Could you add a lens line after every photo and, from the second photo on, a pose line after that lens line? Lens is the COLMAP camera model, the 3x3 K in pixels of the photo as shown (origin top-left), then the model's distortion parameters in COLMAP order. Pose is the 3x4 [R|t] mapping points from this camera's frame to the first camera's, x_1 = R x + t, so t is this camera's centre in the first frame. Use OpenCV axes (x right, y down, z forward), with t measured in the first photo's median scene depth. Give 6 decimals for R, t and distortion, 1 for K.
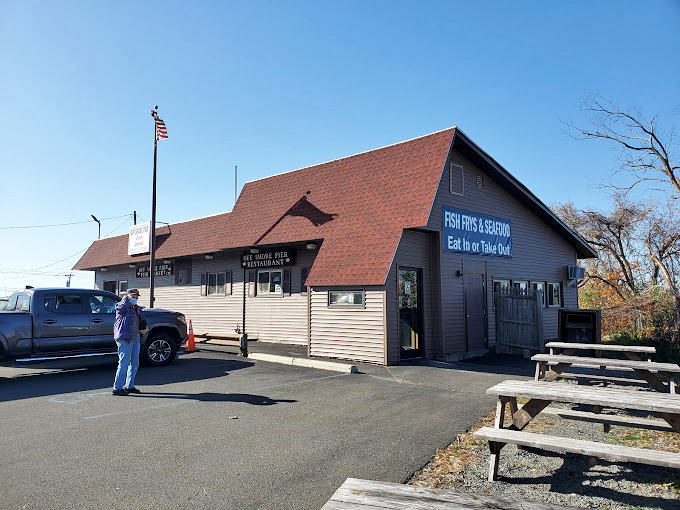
lens RADIAL K [[541.8, 0, 340.7], [0, 541.8, 255.8], [0, 0, 1]] dist [-0.000387, -0.002575]
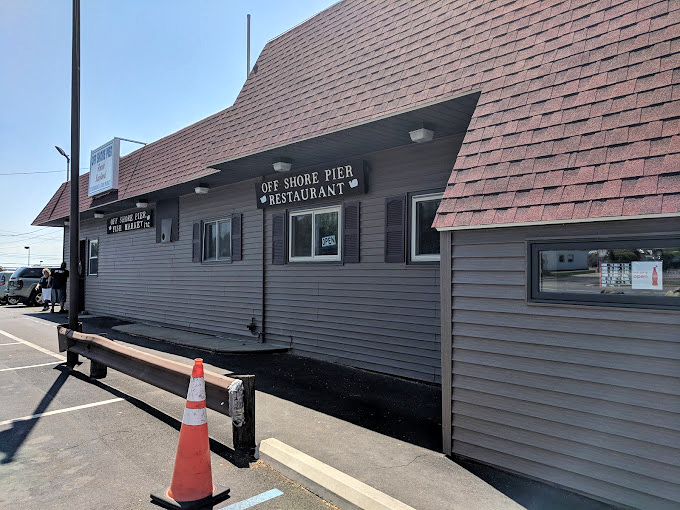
lens RADIAL K [[541.8, 0, 339.5], [0, 541.8, 256.3], [0, 0, 1]] dist [-0.000387, -0.002575]
pose [[0.997425, 0.005098, -0.071532, -0.071409], [-0.000843, 0.998234, 0.059391, 0.038960], [0.071708, -0.059177, 0.995669, 0.506351]]
